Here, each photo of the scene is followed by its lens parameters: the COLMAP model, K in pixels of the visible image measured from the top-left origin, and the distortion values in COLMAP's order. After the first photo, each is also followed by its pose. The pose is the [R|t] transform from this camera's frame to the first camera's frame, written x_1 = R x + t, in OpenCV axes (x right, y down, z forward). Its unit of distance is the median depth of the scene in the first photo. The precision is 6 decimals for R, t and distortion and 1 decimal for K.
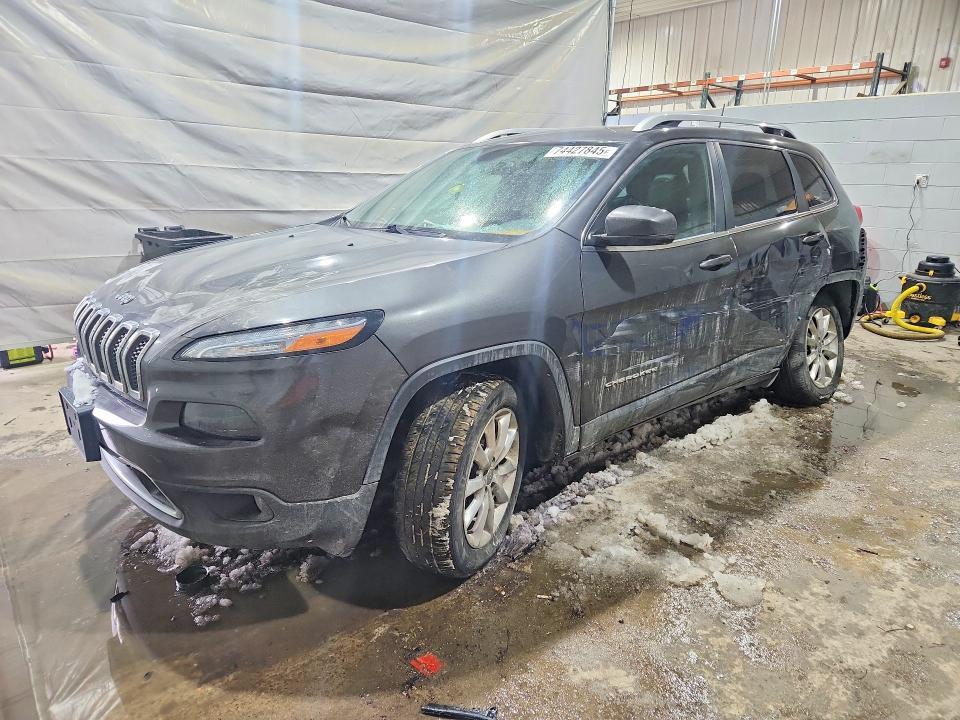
lens RADIAL K [[623.0, 0, 480.5], [0, 623.0, 365.0], [0, 0, 1]] dist [0.031963, -0.010746]
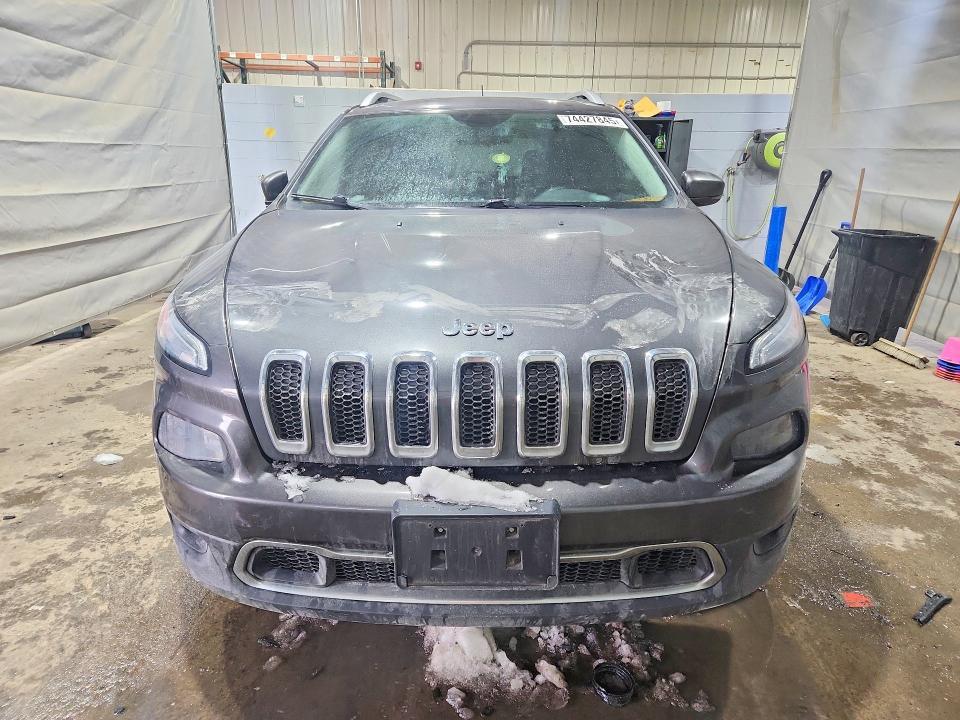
lens RADIAL K [[623.0, 0, 478.0], [0, 623.0, 360.7], [0, 0, 1]] dist [0.031963, -0.010746]
pose [[0.673894, -0.223287, 0.704279, -0.344678], [0.209213, 0.971894, 0.107945, -0.048808], [-0.708587, 0.074601, 0.701668, 0.195982]]
